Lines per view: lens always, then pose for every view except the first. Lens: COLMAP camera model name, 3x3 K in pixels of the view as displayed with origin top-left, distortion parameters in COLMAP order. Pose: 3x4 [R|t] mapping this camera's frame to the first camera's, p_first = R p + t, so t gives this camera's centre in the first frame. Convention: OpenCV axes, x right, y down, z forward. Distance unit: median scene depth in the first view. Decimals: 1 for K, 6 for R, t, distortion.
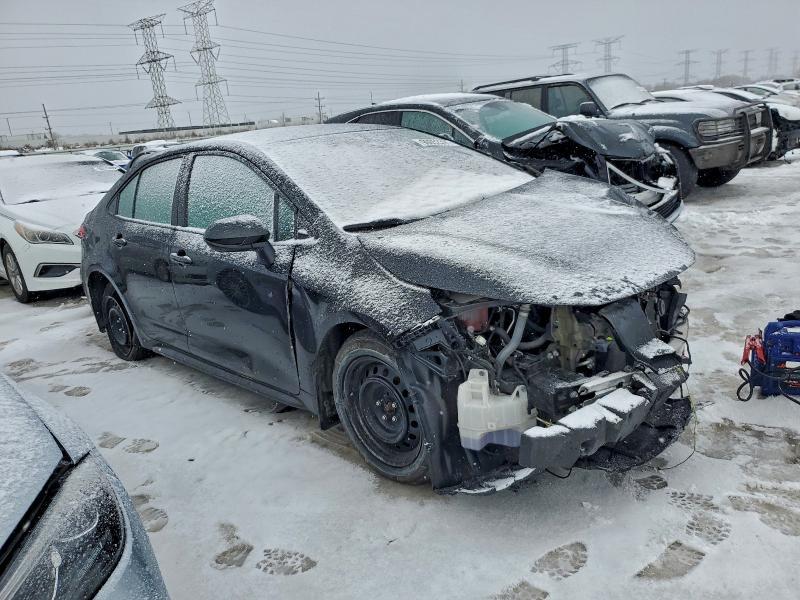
lens RADIAL K [[622.7, 0, 400.0], [0, 622.7, 300.0], [0, 0, 1]] dist [0.023307, -0.000485]
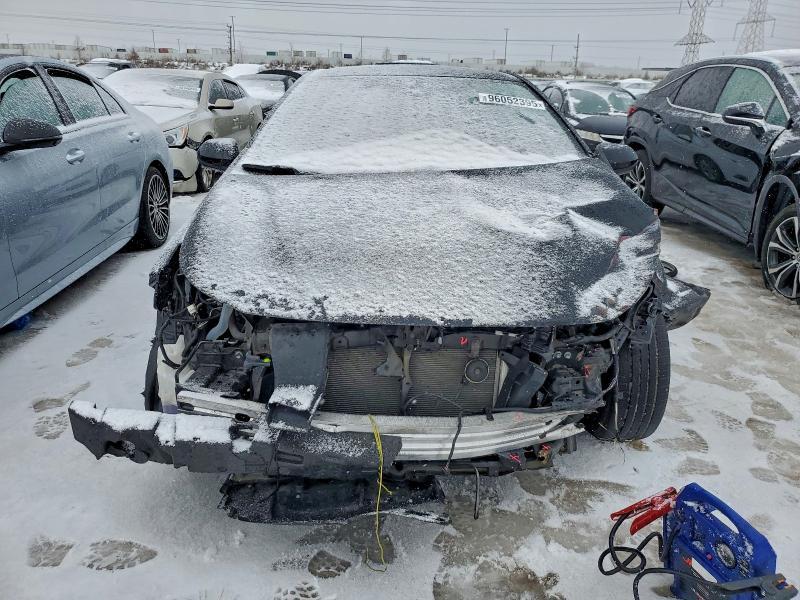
lens RADIAL K [[622.7, 0, 400.0], [0, 622.7, 300.0], [0, 0, 1]] dist [0.023307, -0.000485]
pose [[0.719013, 0.337629, -0.607477, 0.851947], [-0.282032, 0.940611, 0.188966, -0.194450], [0.635200, 0.035459, 0.771533, 0.462420]]
